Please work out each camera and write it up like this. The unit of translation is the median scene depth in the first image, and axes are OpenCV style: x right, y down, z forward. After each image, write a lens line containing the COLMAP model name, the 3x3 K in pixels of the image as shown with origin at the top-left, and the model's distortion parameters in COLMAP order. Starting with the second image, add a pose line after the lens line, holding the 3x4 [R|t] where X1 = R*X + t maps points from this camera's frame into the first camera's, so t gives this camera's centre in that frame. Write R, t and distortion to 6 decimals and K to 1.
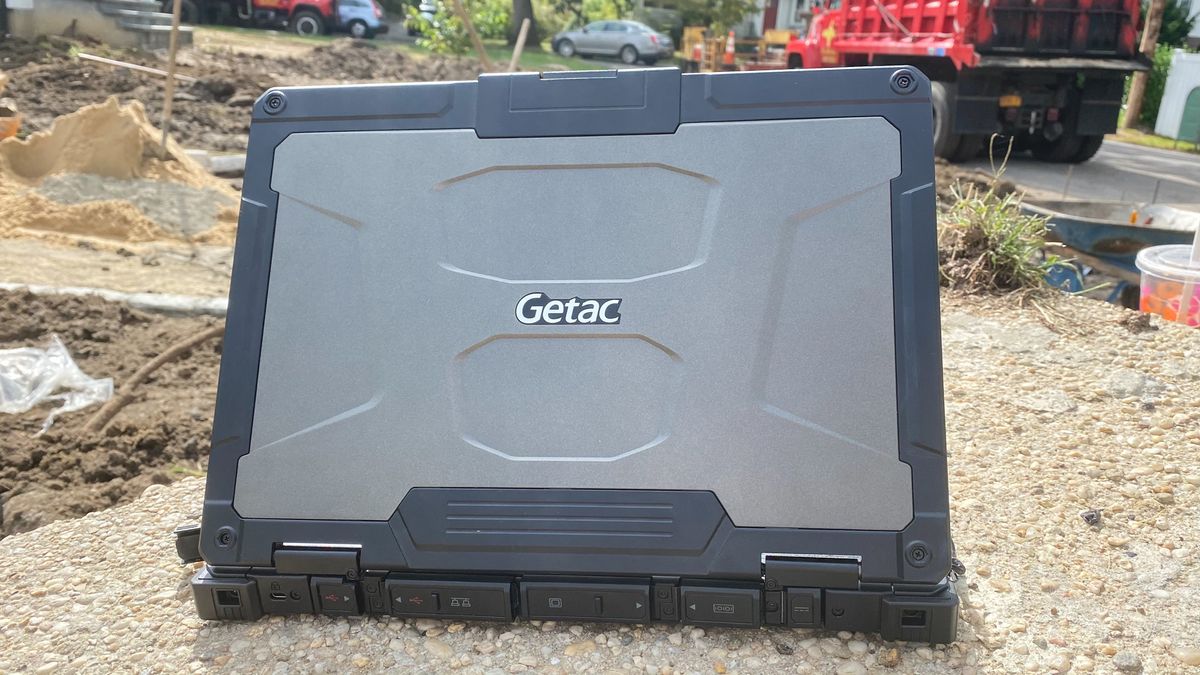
lens RADIAL K [[971.8, 0, 609.7], [0, 971.8, 336.5], [0, 0, 1]] dist [-0.005816, -0.017384]
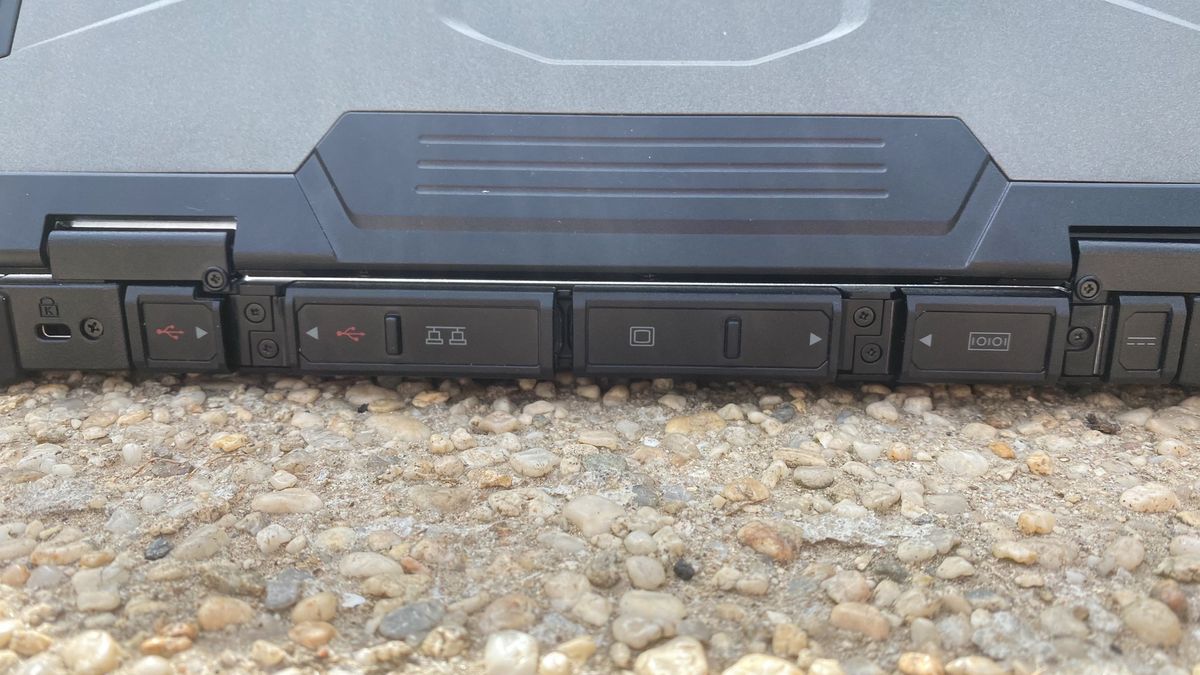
lens RADIAL K [[971.8, 0, 591.4], [0, 971.8, 331.1], [0, 0, 1]] dist [-0.005816, -0.017384]
pose [[0.994082, 0.022972, 0.106171, -0.128865], [-0.021052, 0.999595, -0.019170, 0.271540], [-0.106569, 0.016822, 0.994163, 0.497589]]
